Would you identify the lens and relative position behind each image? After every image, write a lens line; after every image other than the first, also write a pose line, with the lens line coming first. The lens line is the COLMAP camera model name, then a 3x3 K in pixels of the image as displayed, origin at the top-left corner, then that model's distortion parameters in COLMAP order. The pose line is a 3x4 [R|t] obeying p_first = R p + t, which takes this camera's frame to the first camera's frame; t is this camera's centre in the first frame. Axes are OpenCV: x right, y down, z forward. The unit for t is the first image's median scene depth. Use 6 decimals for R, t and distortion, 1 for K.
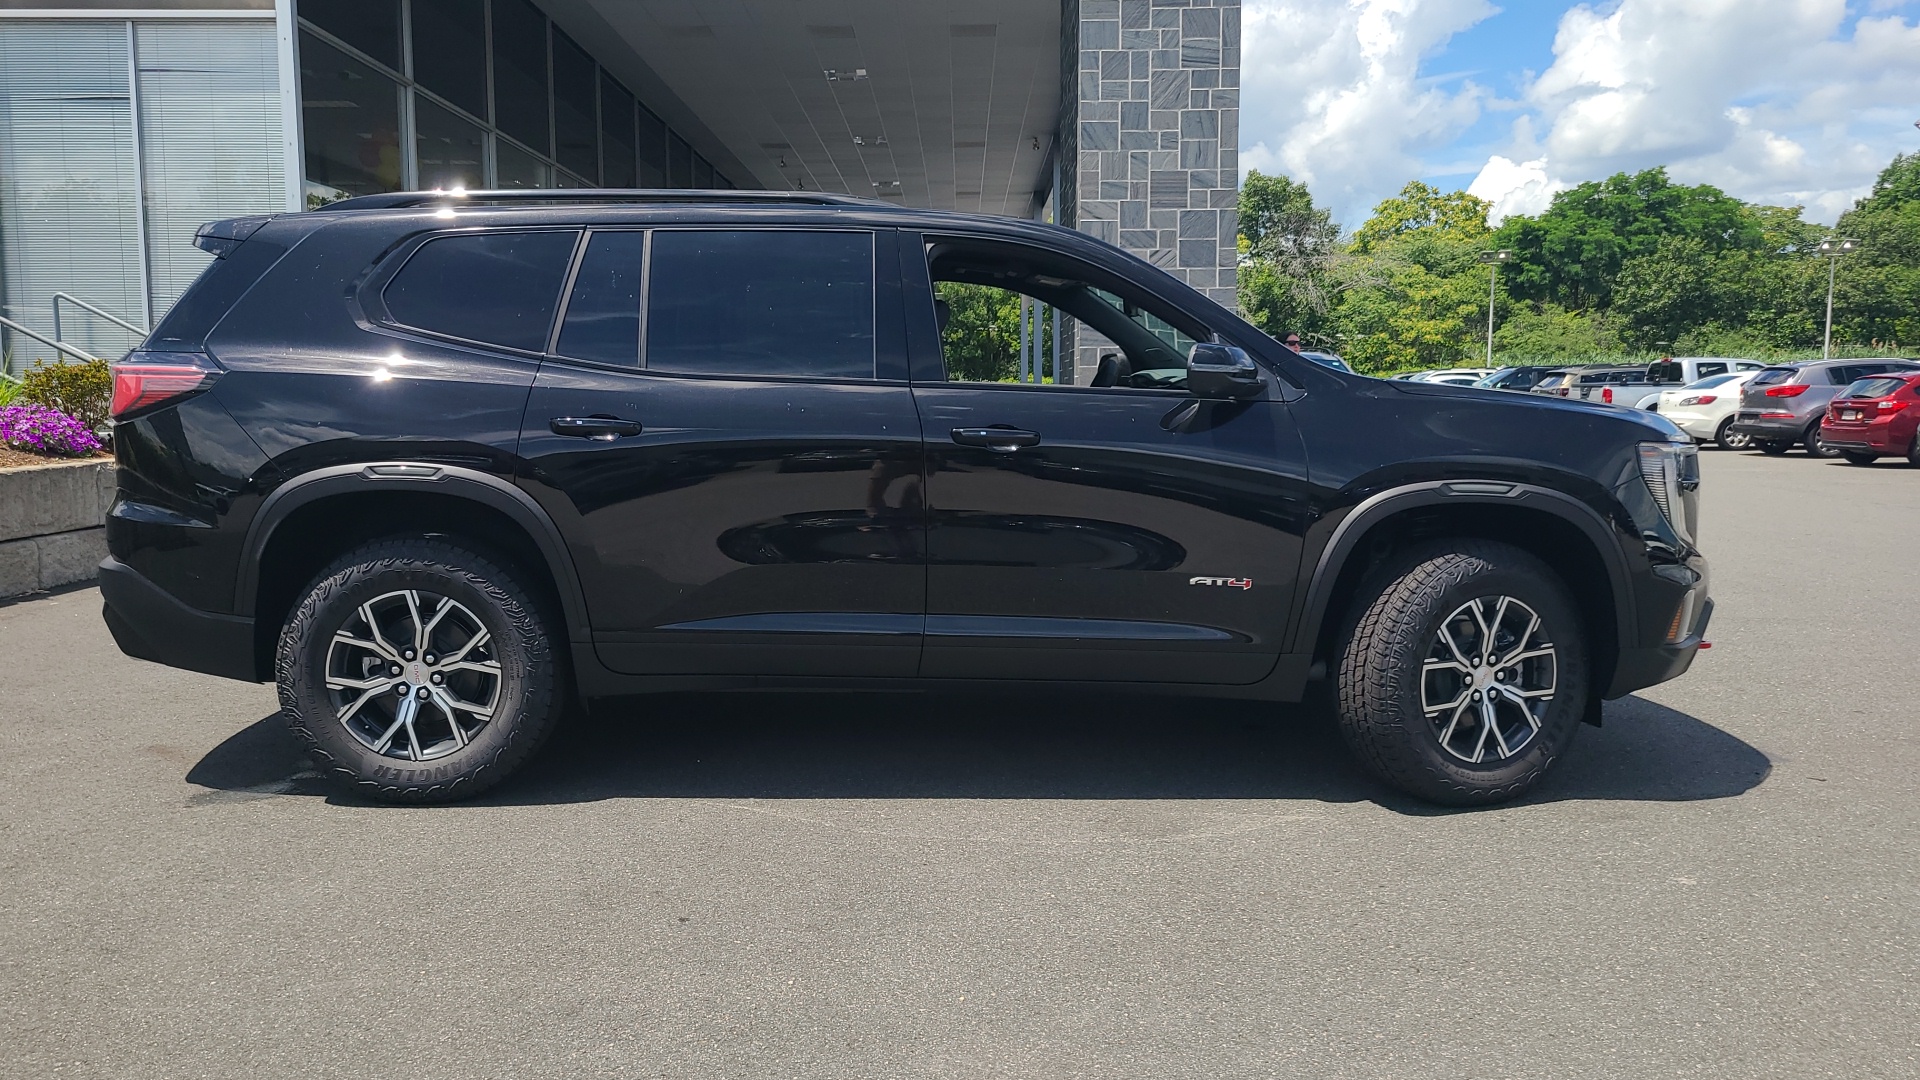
lens RADIAL K [[1457.9, 0, 943.9], [0, 1457.9, 538.7], [0, 0, 1]] dist [0.034176, 0.003232]
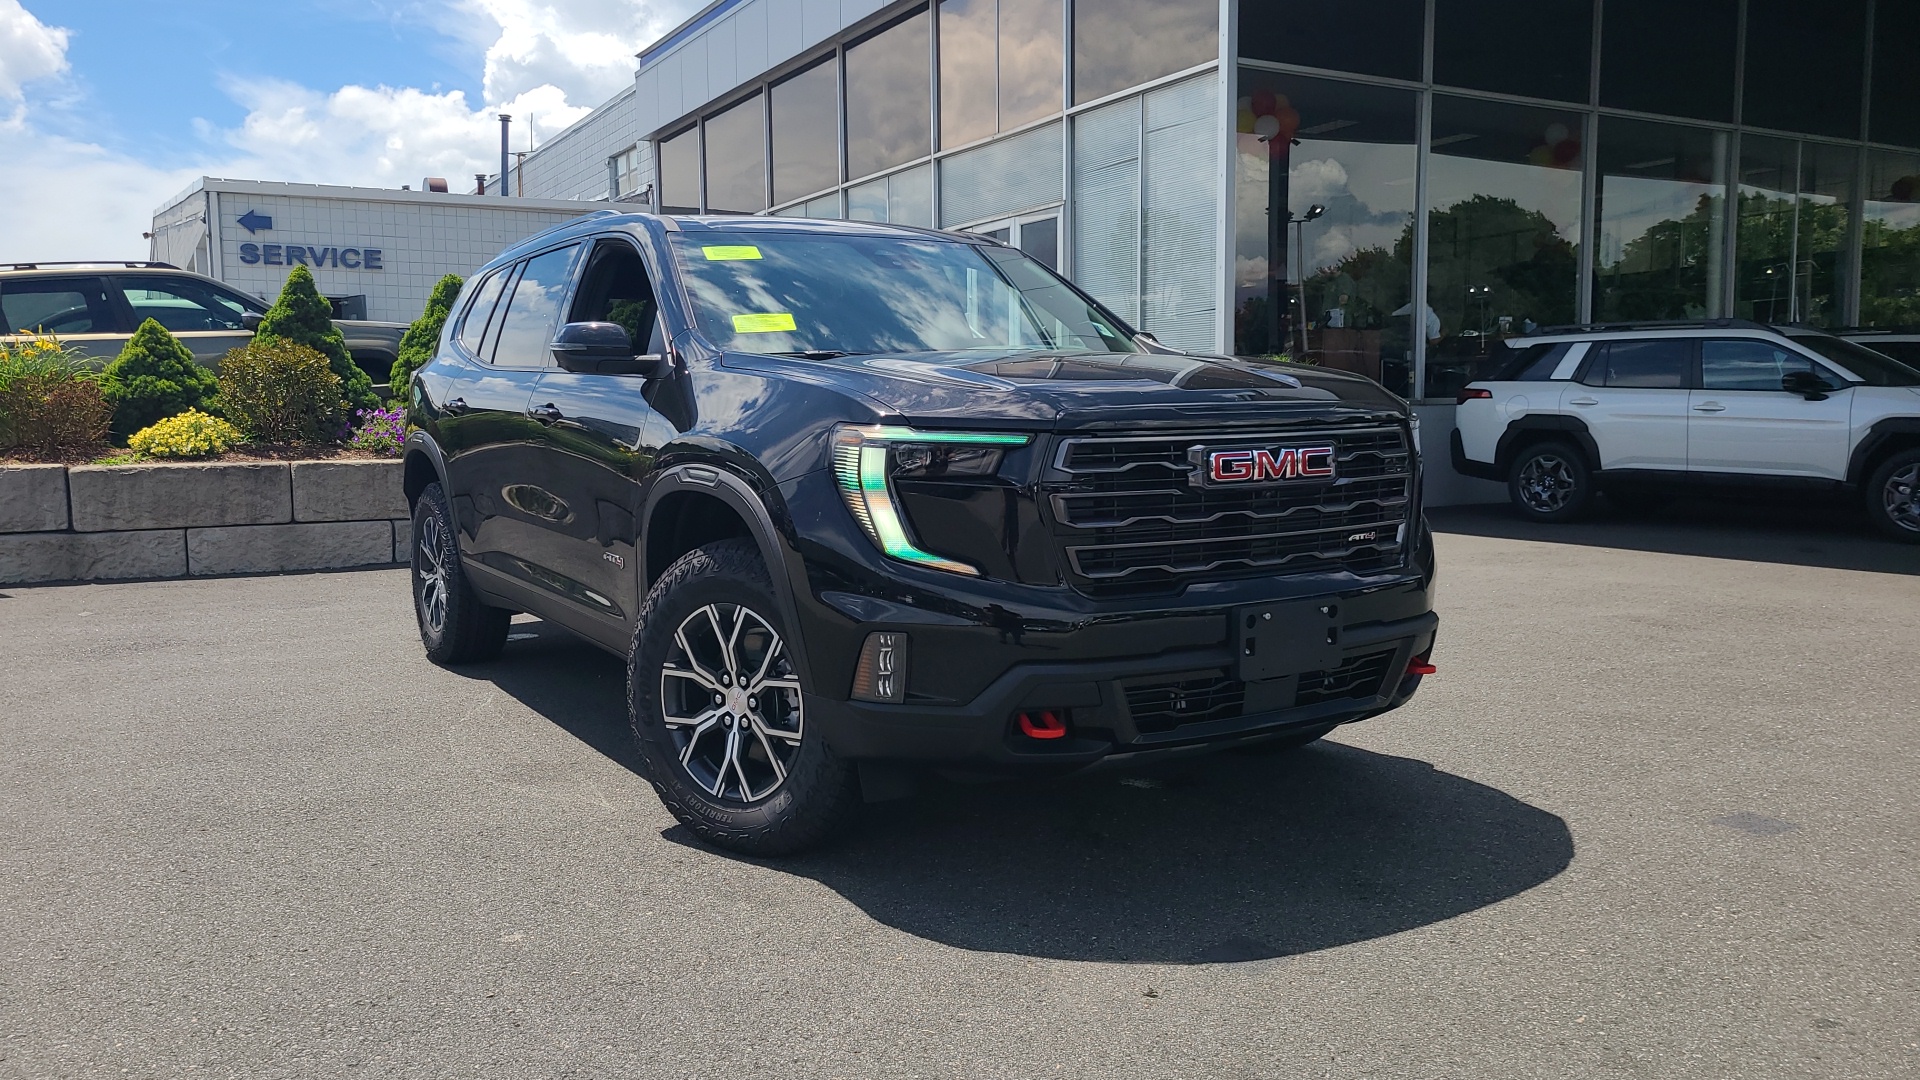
lens RADIAL K [[1435.6, 0, 925.8], [0, 1435.6, 557.9], [0, 0, 1]] dist [0.041962, -0.027091]
pose [[0.505653, 0.085802, -0.858460, 1.124448], [-0.080269, 0.995405, 0.052210, -0.039165], [0.858995, 0.042508, 0.510217, 0.664164]]
